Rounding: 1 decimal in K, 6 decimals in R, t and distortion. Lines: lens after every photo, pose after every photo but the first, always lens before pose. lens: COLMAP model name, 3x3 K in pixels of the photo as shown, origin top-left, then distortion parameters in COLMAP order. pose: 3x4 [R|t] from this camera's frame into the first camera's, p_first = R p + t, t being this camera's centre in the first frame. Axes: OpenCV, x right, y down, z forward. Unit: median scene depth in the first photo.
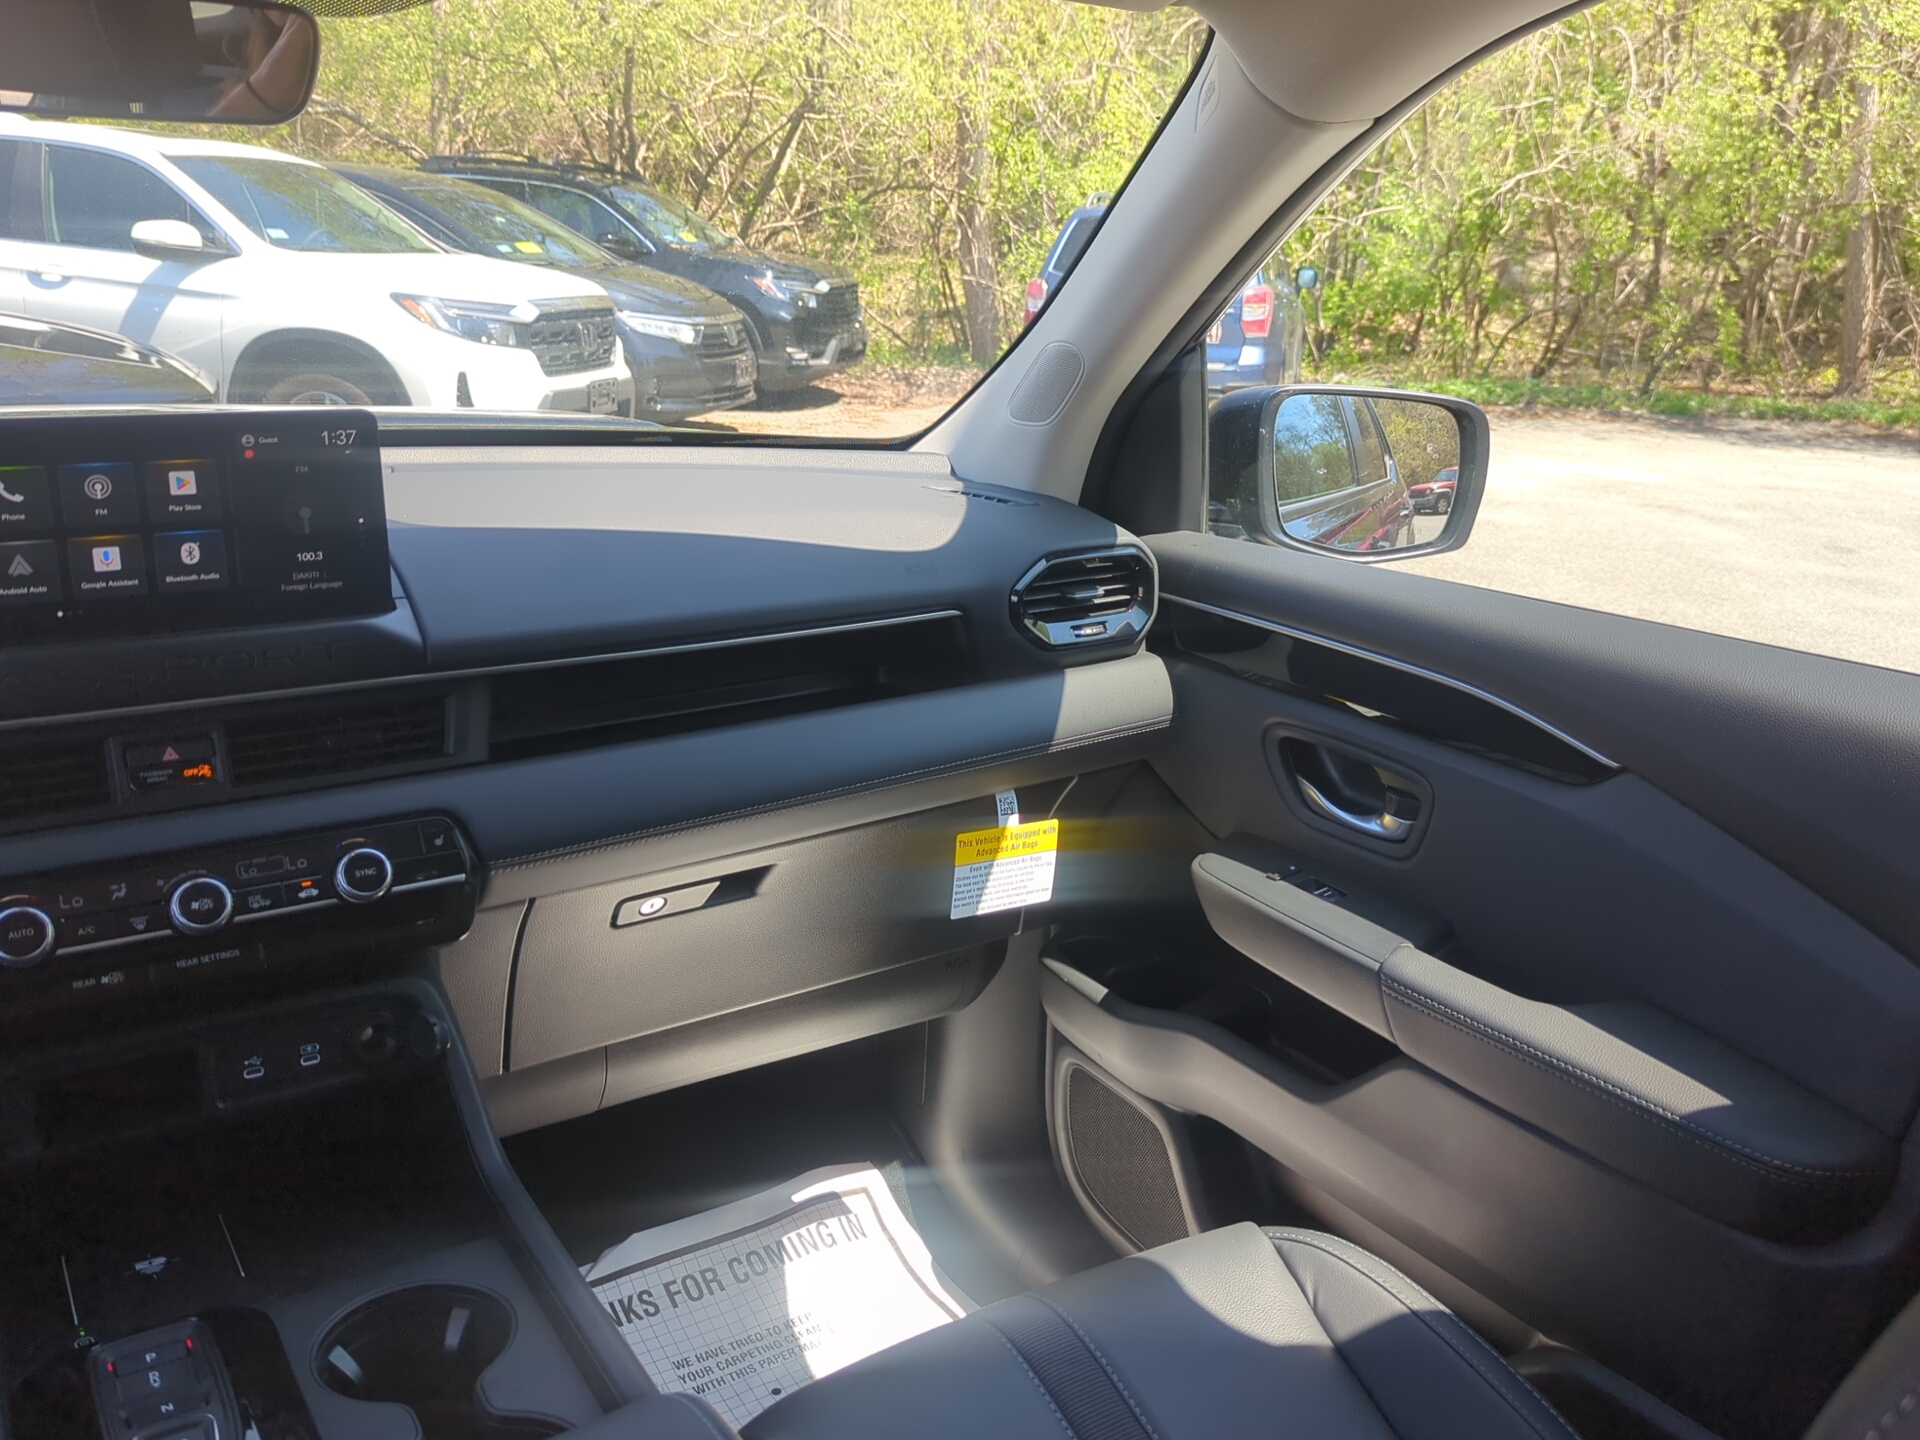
lens RADIAL K [[1606.7, 0, 982.4], [0, 1606.7, 694.3], [0, 0, 1]] dist [0.059497, -0.055303]
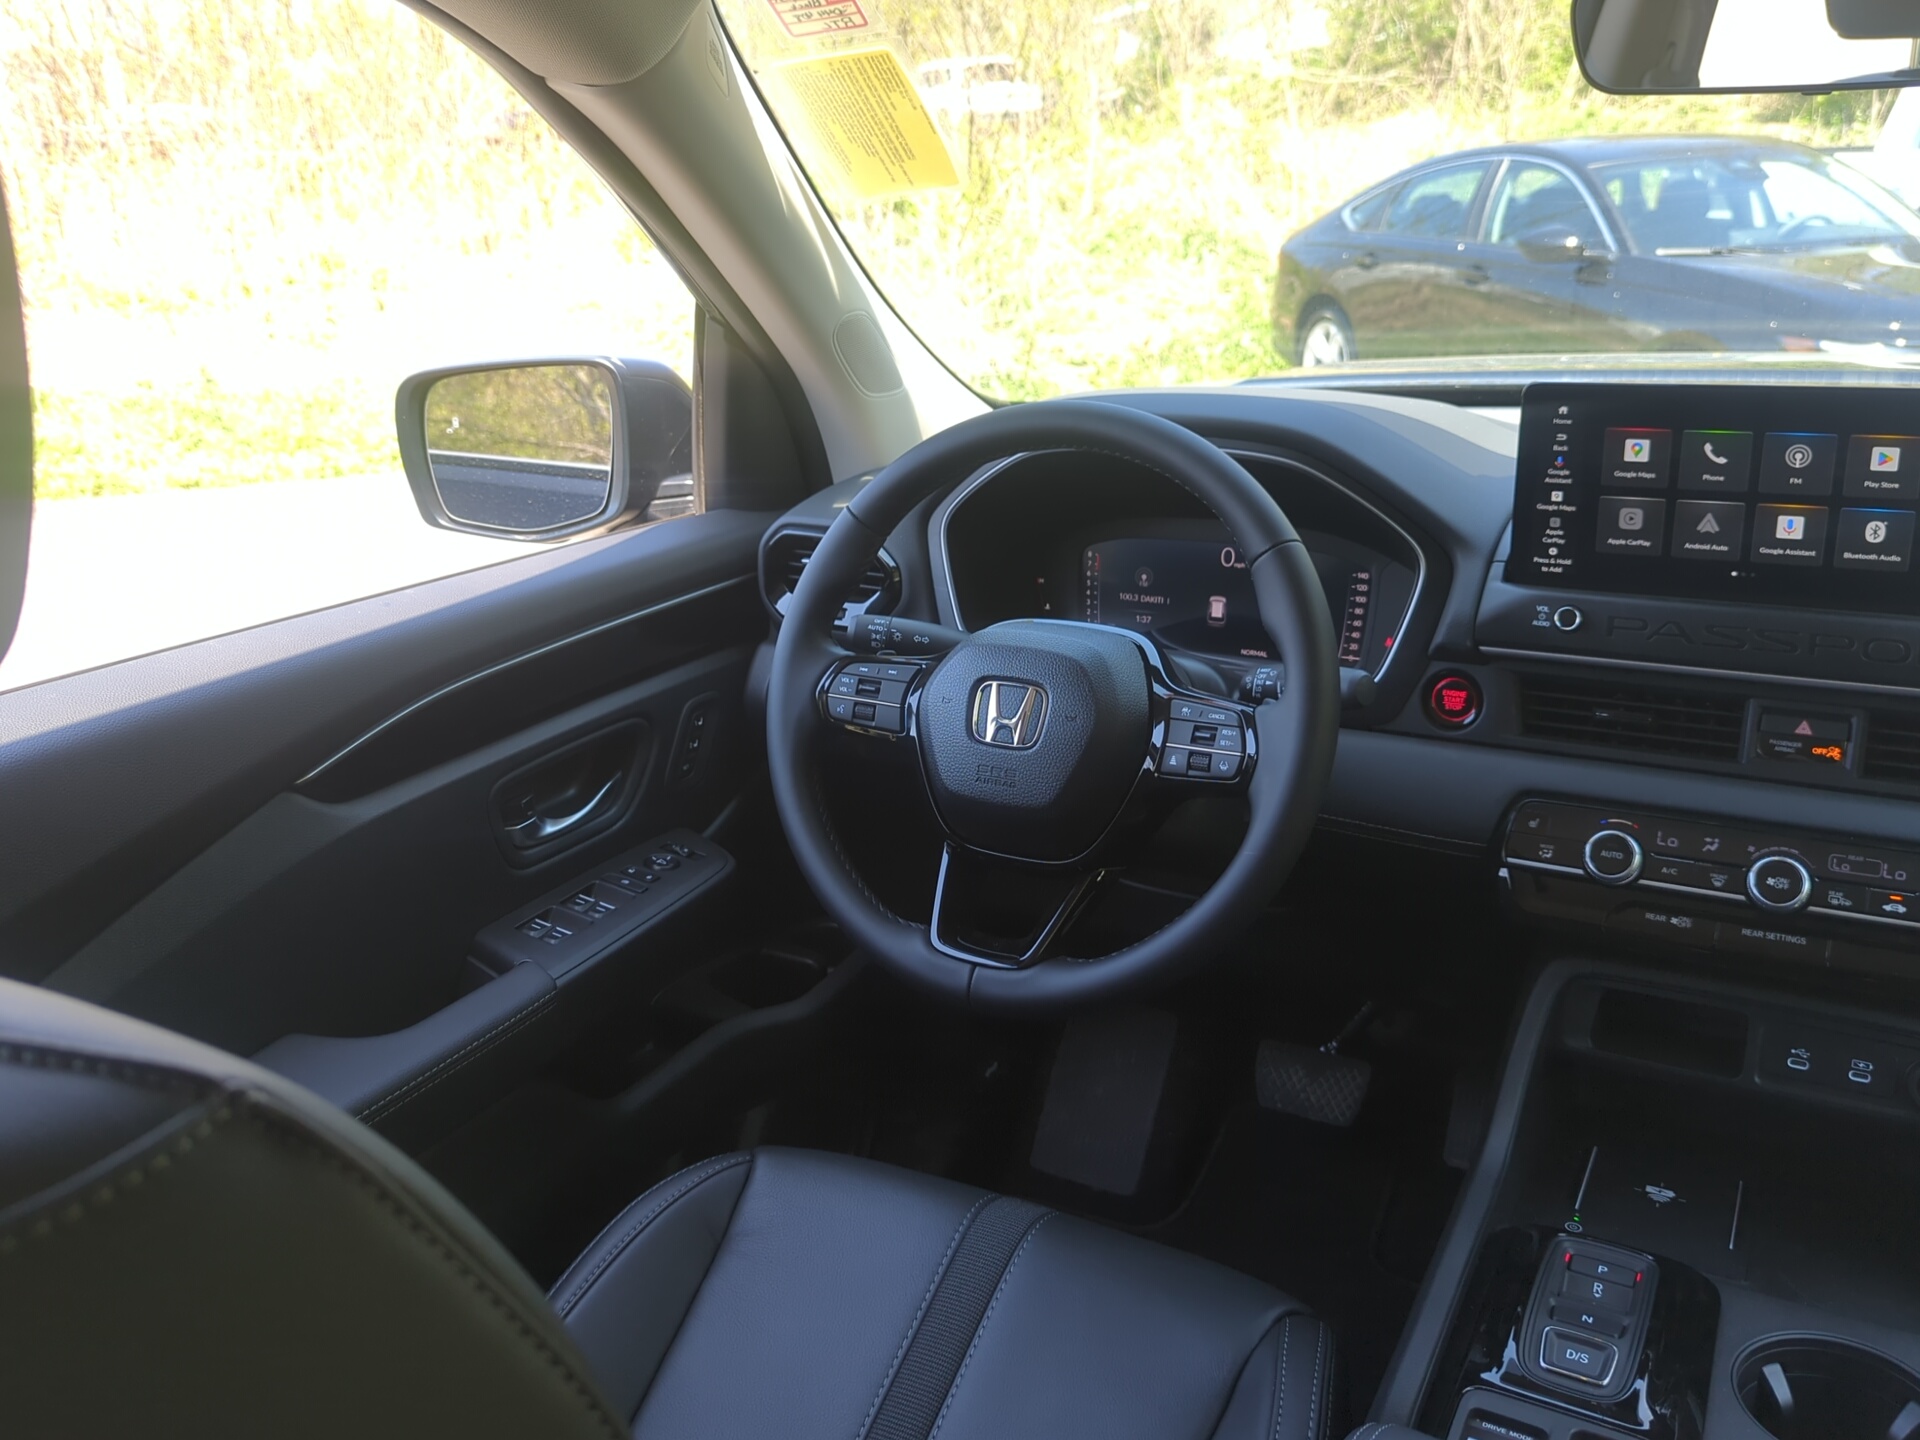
lens RADIAL K [[1606.7, 0, 982.4], [0, 1606.7, 694.3], [0, 0, 1]] dist [0.059497, -0.055303]
pose [[0.464879, 0.223364, -0.856736, 0.083019], [-0.185835, 0.970715, 0.152243, -0.030132], [0.865652, 0.088437, 0.492774, 0.053067]]
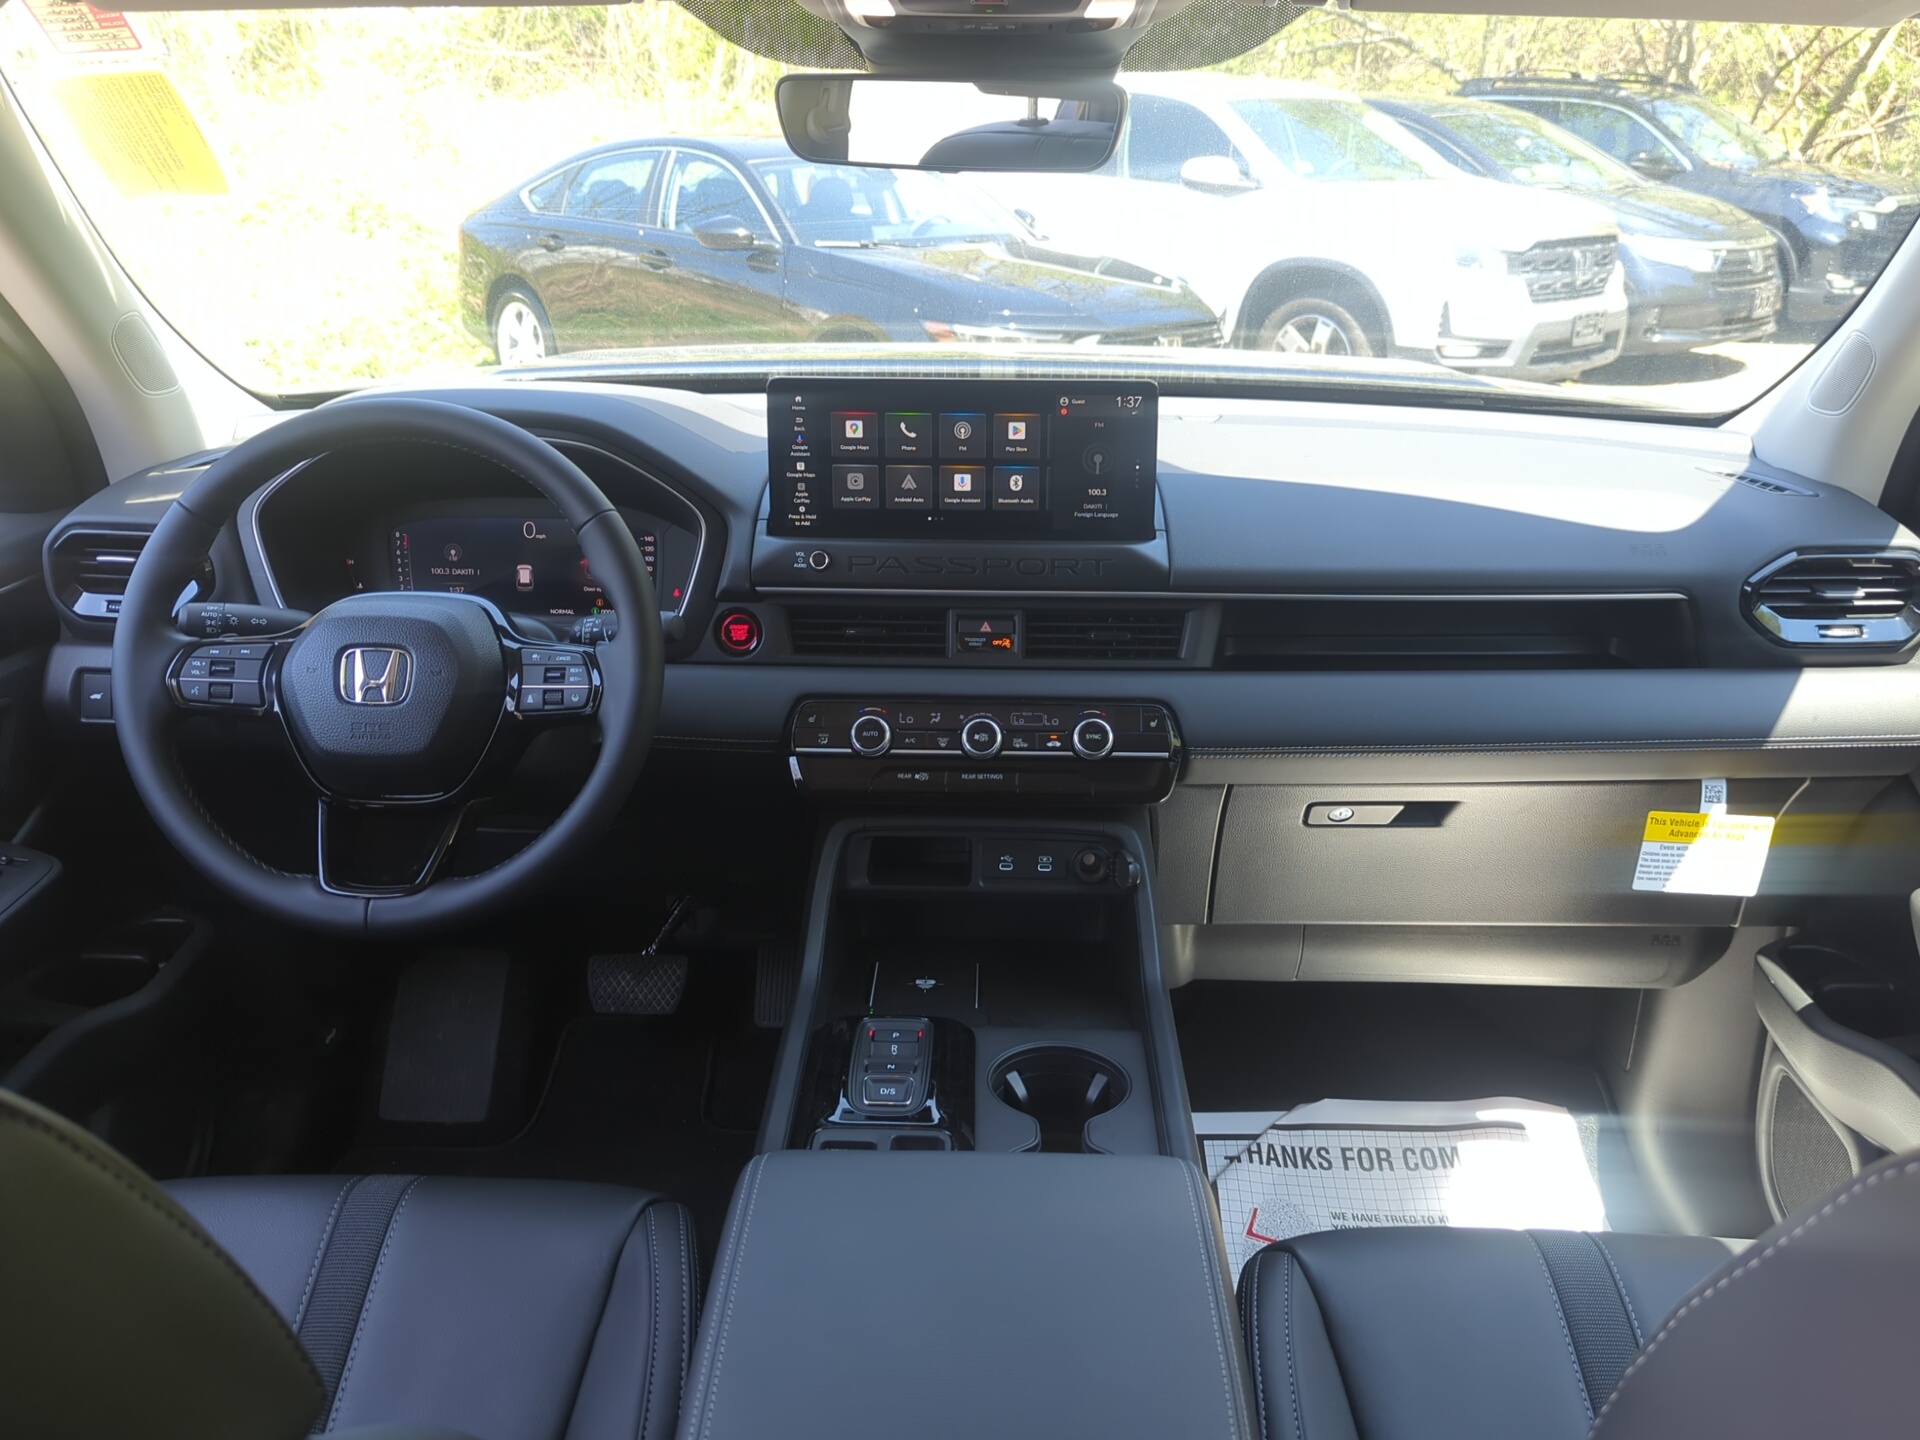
lens RADIAL K [[1606.7, 0, 982.4], [0, 1606.7, 694.3], [0, 0, 1]] dist [0.059497, -0.055303]
pose [[0.824207, 0.161613, -0.542738, 0.178767], [-0.135260, 0.986854, 0.088452, -0.019682], [0.549898, 0.000508, 0.835232, -0.100476]]
